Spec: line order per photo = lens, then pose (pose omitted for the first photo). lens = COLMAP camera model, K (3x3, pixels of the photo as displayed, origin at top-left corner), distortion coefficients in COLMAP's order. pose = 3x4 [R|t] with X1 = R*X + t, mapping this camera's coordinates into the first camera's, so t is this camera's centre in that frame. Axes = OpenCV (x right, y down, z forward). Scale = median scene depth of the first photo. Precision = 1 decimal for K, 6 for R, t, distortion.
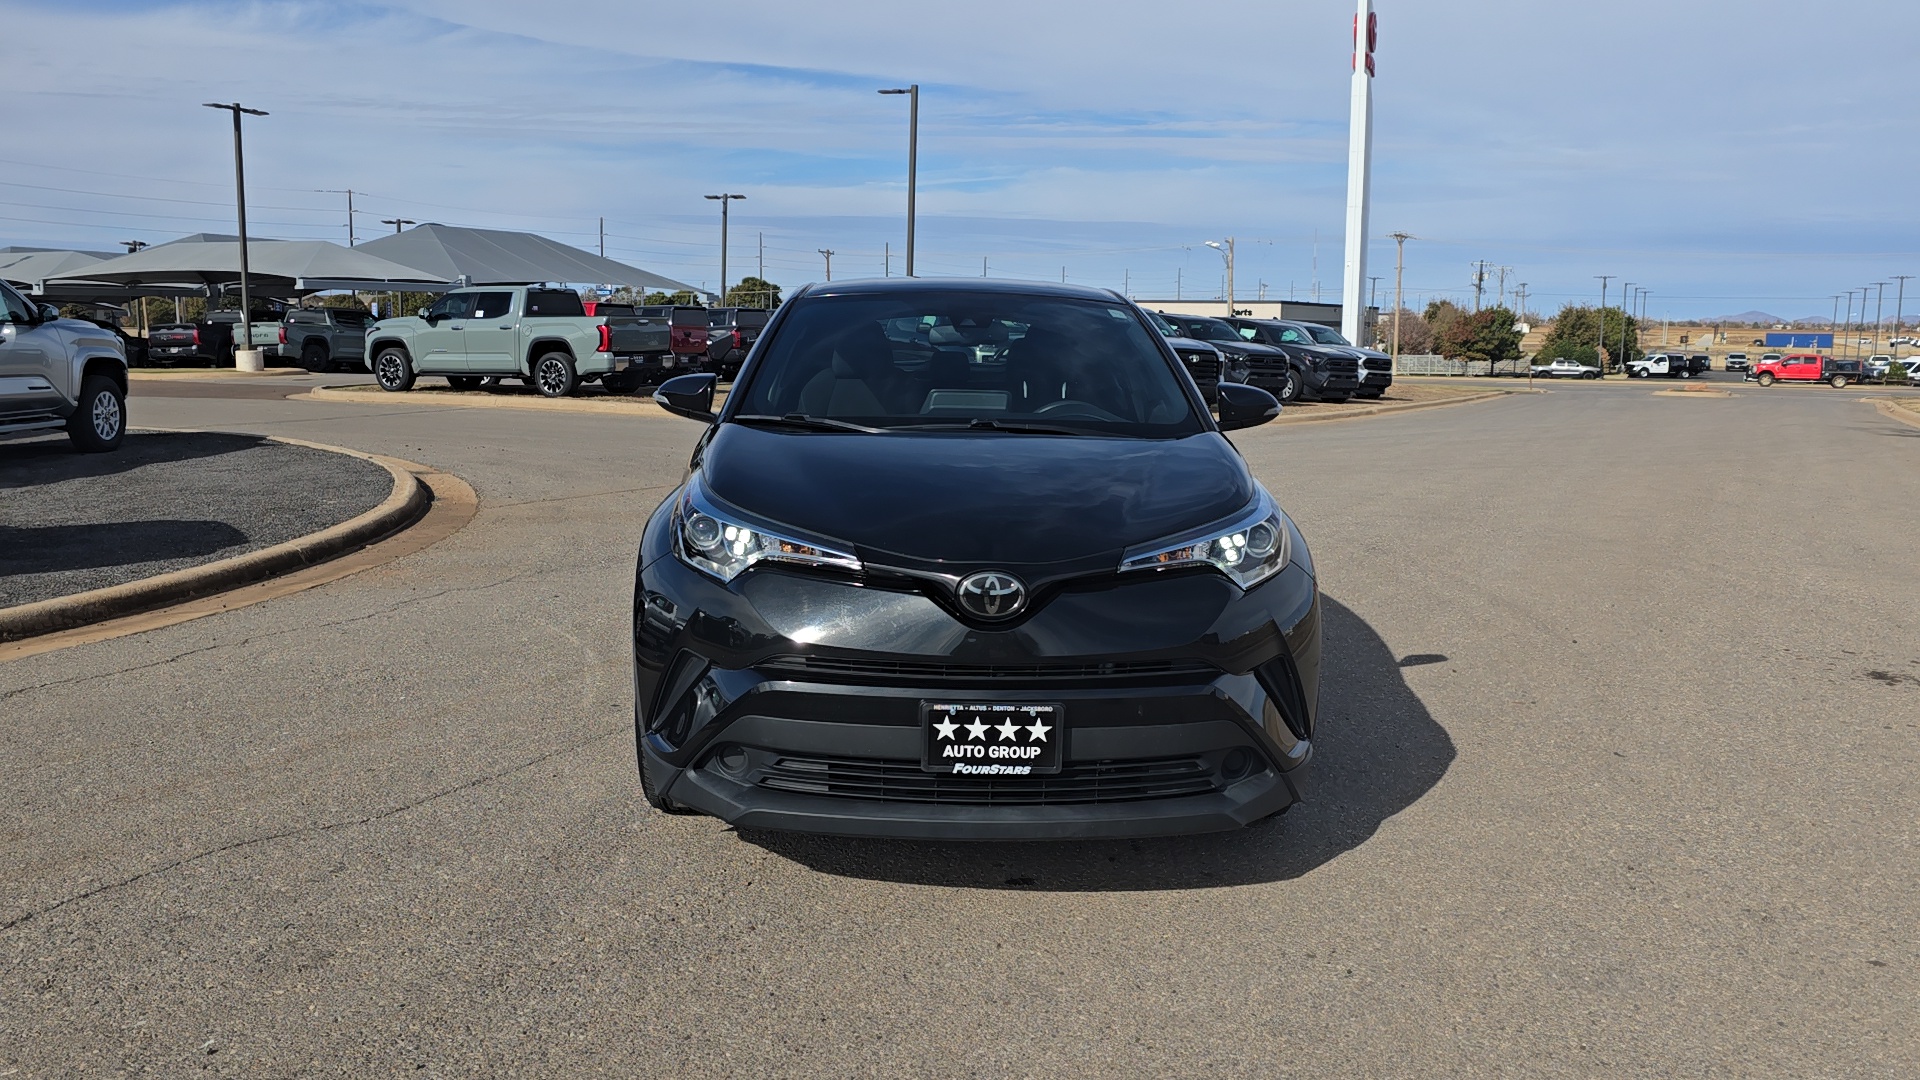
lens RADIAL K [[1594.2, 0, 960.0], [0, 1594.2, 540.0], [0, 0, 1]] dist [0.008156, 0.007998]
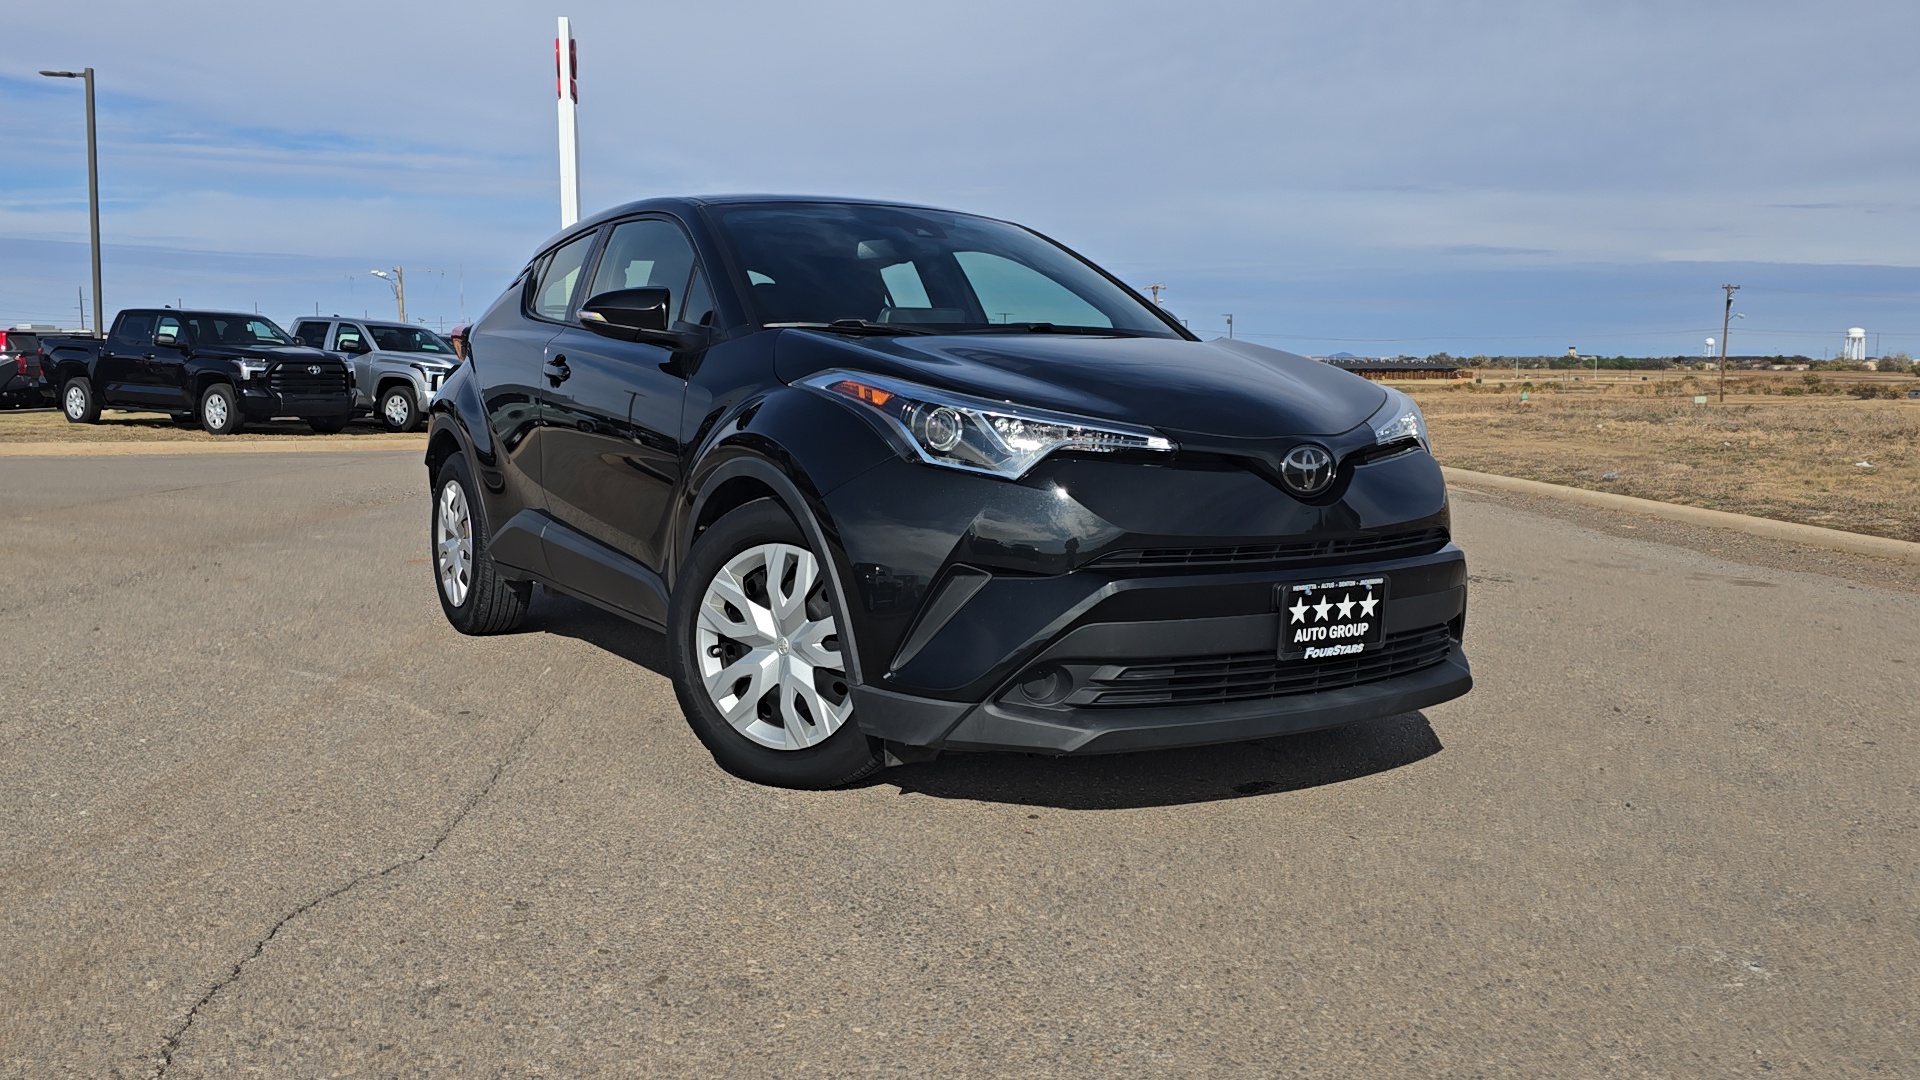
lens RADIAL K [[1585.6, 0, 1001.1], [0, 1585.6, 542.7], [0, 0, 1]] dist [-0.030636, -0.003557]
pose [[0.859519, -0.069801, 0.506315, -0.089144], [0.080023, 0.996792, 0.001572, 0.008973], [-0.504801, 0.039165, 0.862347, 0.040992]]
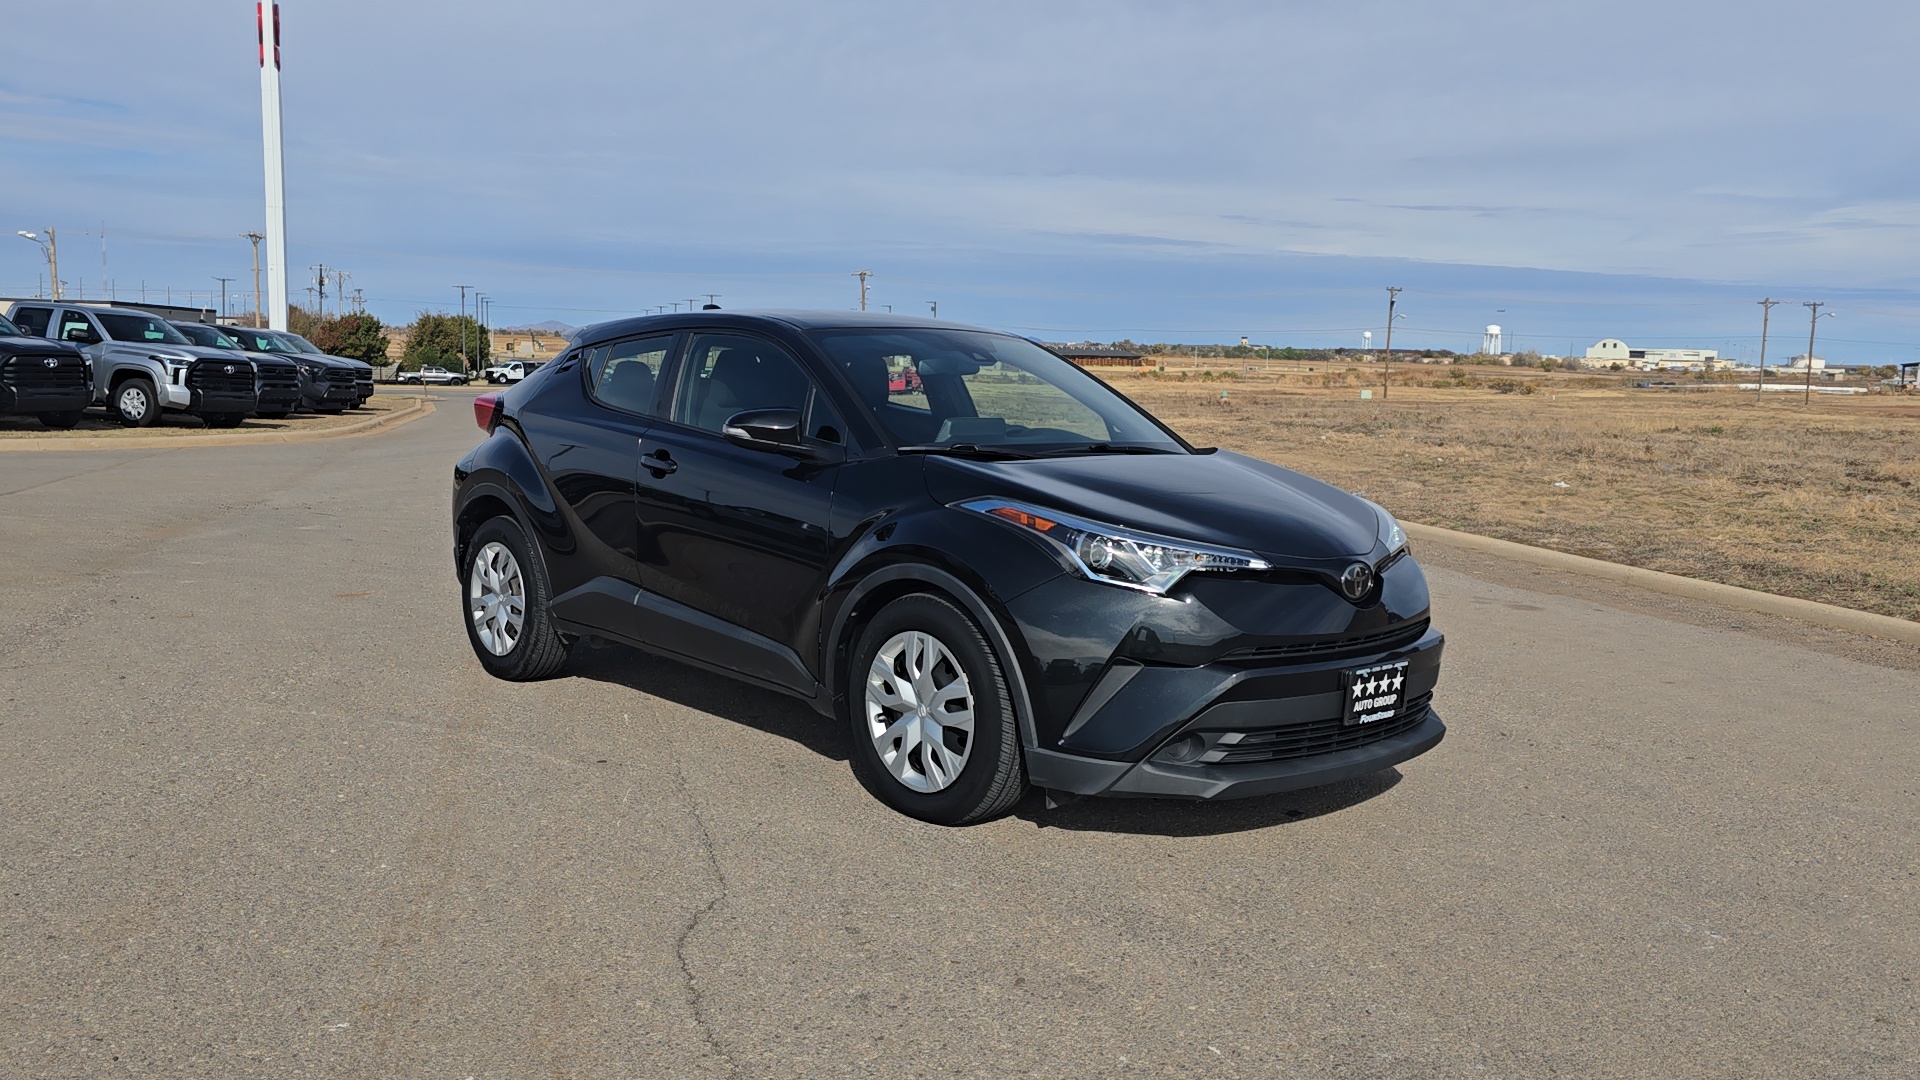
lens RADIAL K [[1596.2, 0, 956.8], [0, 1596.2, 559.9], [0, 0, 1]] dist [-0.007737, -0.000448]
pose [[0.764955, -0.078425, 0.639291, -0.149688], [0.072802, 0.996726, 0.035161, -0.007230], [-0.639955, 0.019645, 0.768161, 0.033158]]
